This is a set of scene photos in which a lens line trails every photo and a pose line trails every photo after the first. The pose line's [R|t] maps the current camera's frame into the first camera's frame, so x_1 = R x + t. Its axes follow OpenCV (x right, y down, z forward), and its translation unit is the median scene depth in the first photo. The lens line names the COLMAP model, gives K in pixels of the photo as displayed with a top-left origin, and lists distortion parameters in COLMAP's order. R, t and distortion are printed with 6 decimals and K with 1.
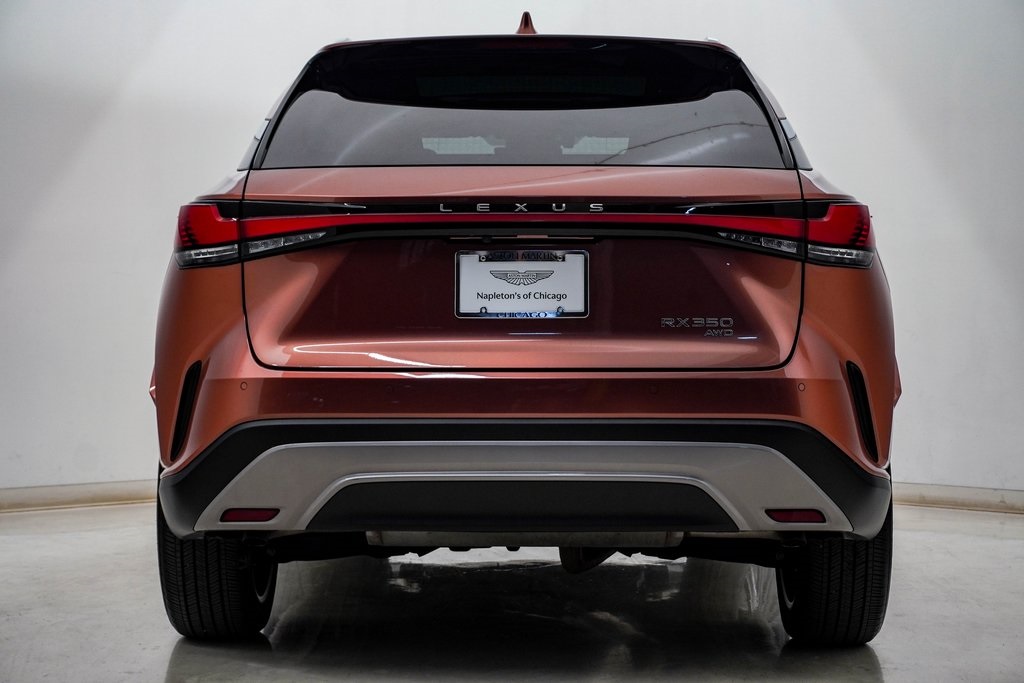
lens RADIAL K [[2177.9, 0, 503.2], [0, 2177.9, 376.7], [0, 0, 1]] dist [0.009281, 0.000000]
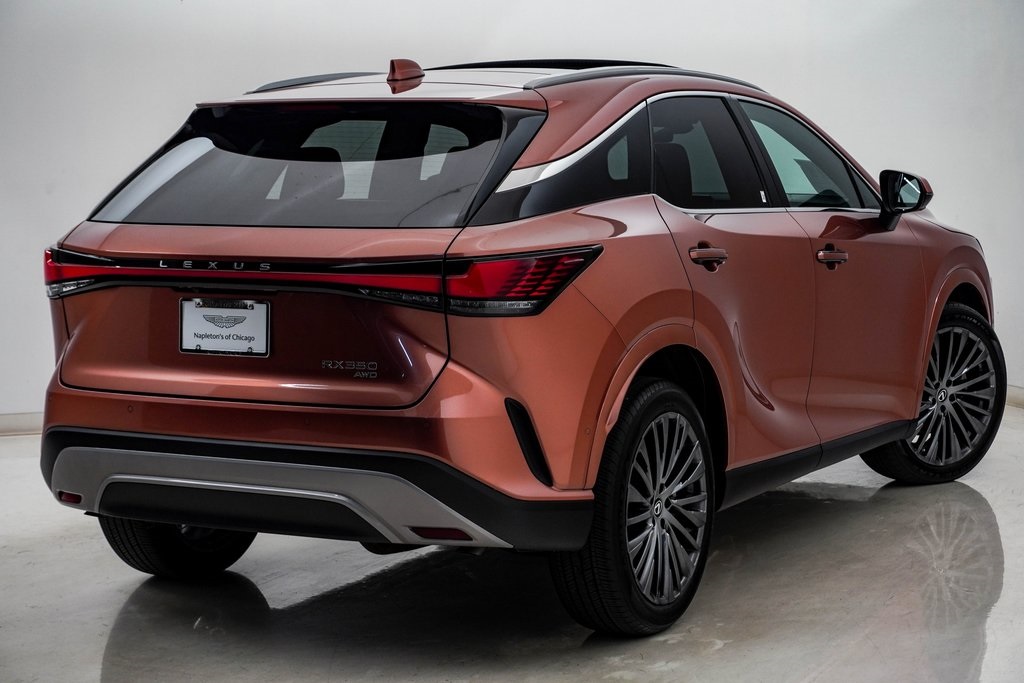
lens RADIAL K [[2177.9, 0, 514.0], [0, 2177.9, 346.0], [0, 0, 1]] dist [0.009281, 0.000000]
pose [[0.886976, 0.040404, -0.460044, 0.703036], [-0.001729, 0.996449, 0.084181, -0.133503], [0.461812, -0.073871, 0.883896, 0.011040]]
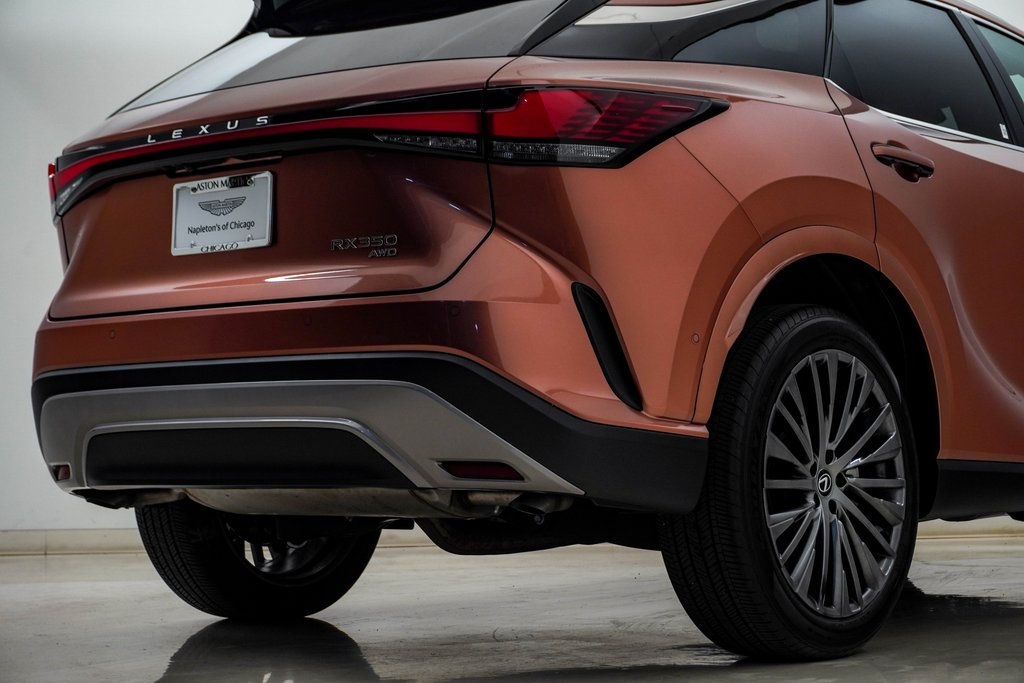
lens RADIAL K [[2103.8, 0, 495.6], [0, 2103.8, 337.4], [0, 0, 1]] dist [0.062505, 0.000000]
pose [[0.774420, -0.042994, -0.631210, 0.650628], [-0.001588, 0.997553, -0.069895, 0.070154], [0.632670, 0.055131, 0.772457, 0.394907]]
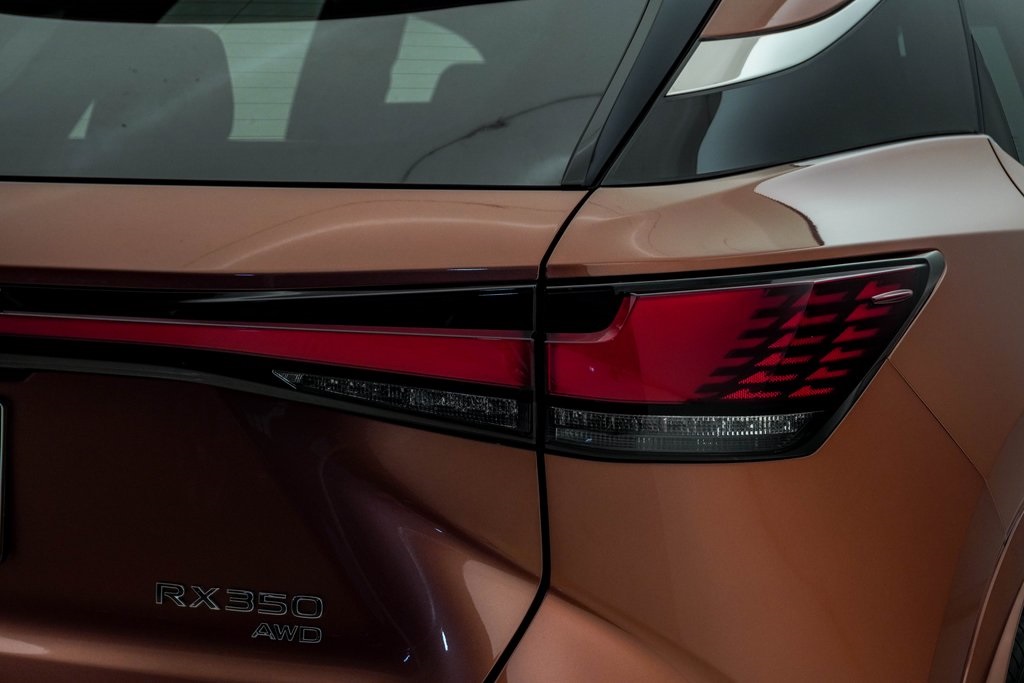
lens RADIAL K [[2177.9, 0, 508.8], [0, 2177.9, 333.9], [0, 0, 1]] dist [0.009281, 0.000000]
pose [[0.907214, 0.046607, -0.418080, 0.289477], [-0.021799, 0.997717, 0.063921, -0.097112], [0.420104, -0.048876, 0.906159, 0.676416]]
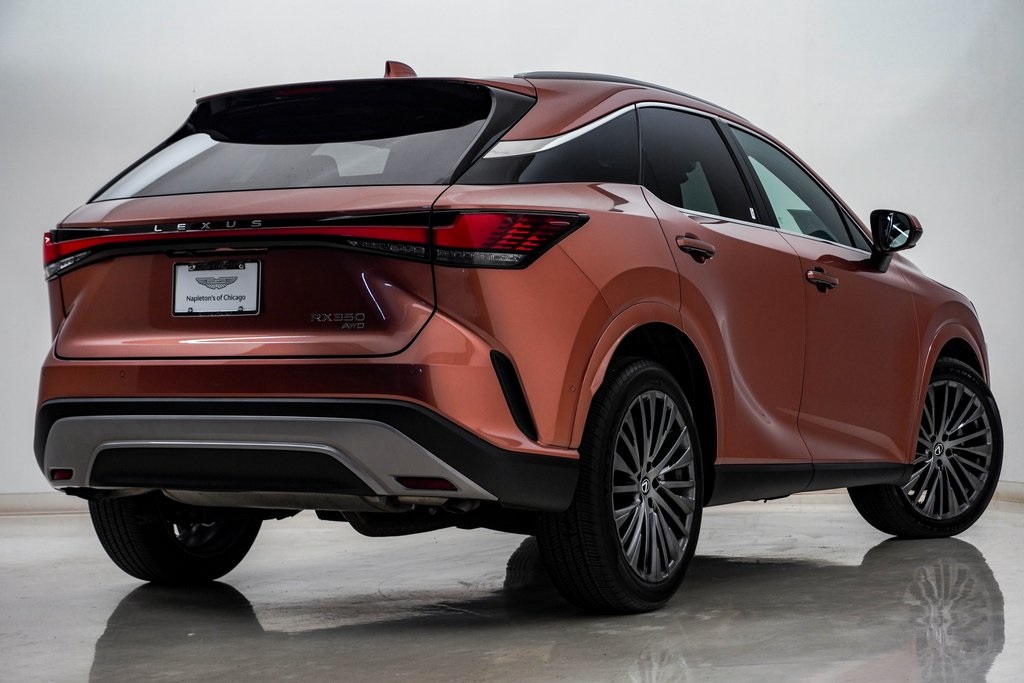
lens RADIAL K [[2177.9, 0, 512.1], [0, 2177.9, 344.8], [0, 0, 1]] dist [0.009281, 0.000000]
pose [[0.881687, -0.009658, -0.471735, 0.730959], [-0.005652, 0.999503, -0.031028, 0.026137], [0.471800, 0.030023, 0.881194, 0.002102]]
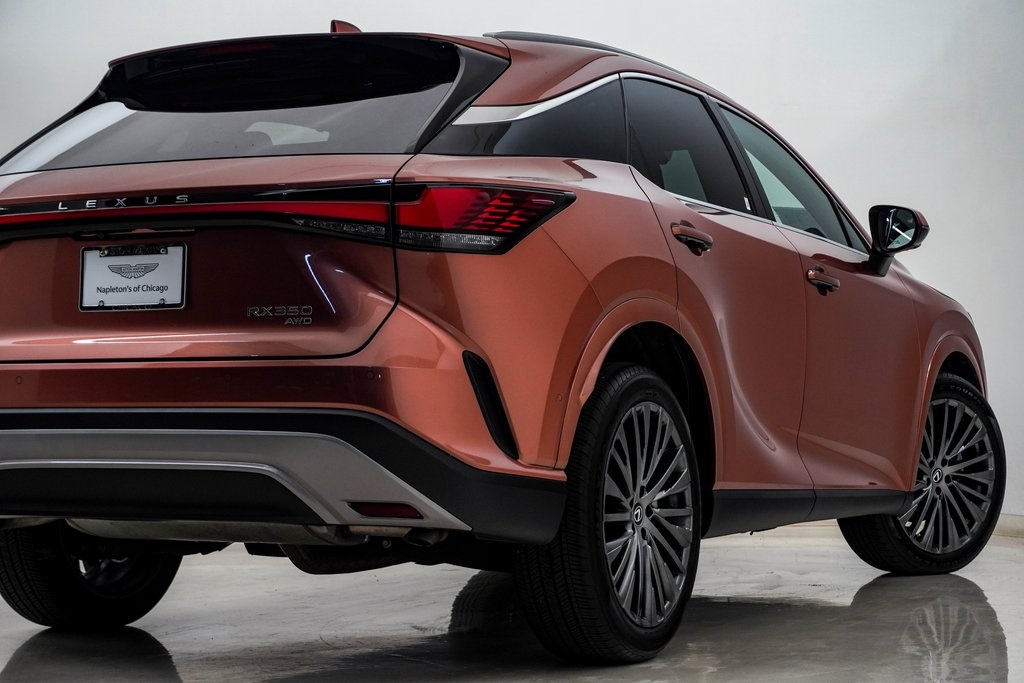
lens RADIAL K [[2177.9, 0, 513.4], [0, 2177.9, 345.2], [0, 0, 1]] dist [0.009281, 0.000000]
pose [[0.901279, -0.014987, -0.432980, 0.611751], [-0.006326, 0.998840, -0.047742, 0.036946], [0.433194, 0.045767, 0.900138, 0.158117]]
